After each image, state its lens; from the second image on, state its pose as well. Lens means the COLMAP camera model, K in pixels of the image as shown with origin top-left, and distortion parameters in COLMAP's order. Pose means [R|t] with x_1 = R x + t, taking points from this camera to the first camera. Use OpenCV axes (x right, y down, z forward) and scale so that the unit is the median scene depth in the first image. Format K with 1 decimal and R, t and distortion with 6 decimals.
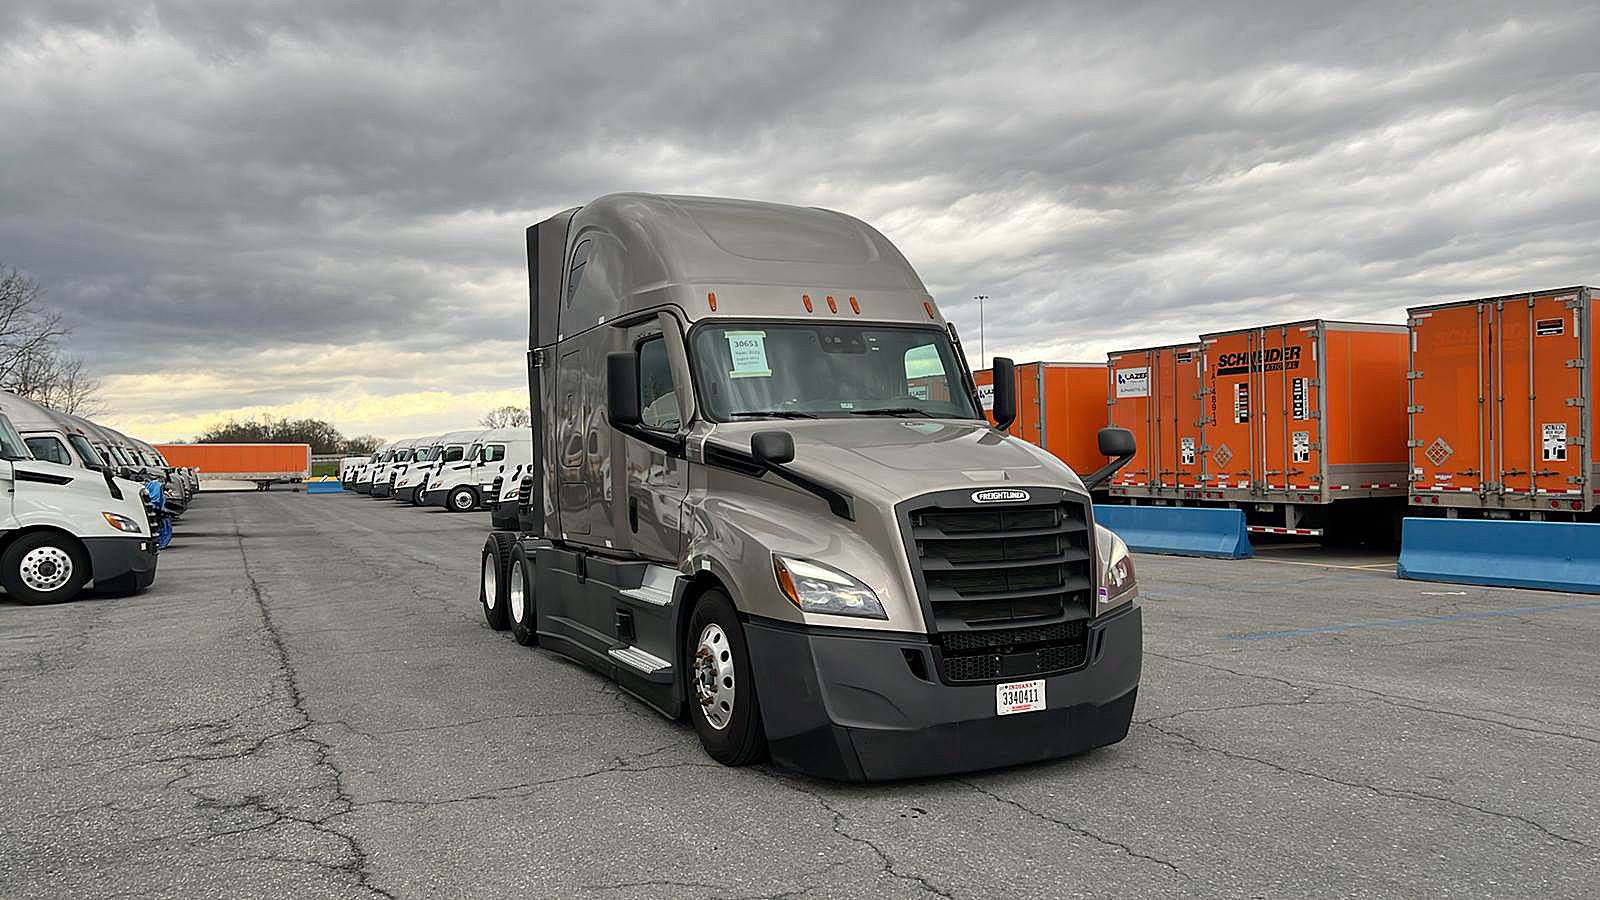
lens RADIAL K [[1125.2, 0, 800.0], [0, 1125.2, 450.0], [0, 0, 1]] dist [0.058428, 0.001051]
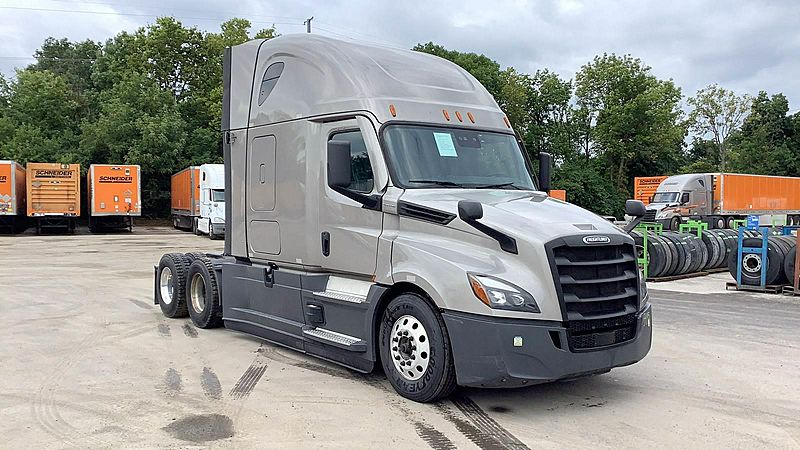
lens RADIAL K [[715.0, 0, 414.8], [0, 715.0, 223.1], [0, 0, 1]] dist [0.012481, 0.004190]
pose [[0.978861, 0.023767, 0.203140, -0.276525], [-0.031180, 0.998957, 0.033369, -0.010116], [-0.202135, -0.038997, 0.978581, 0.008155]]
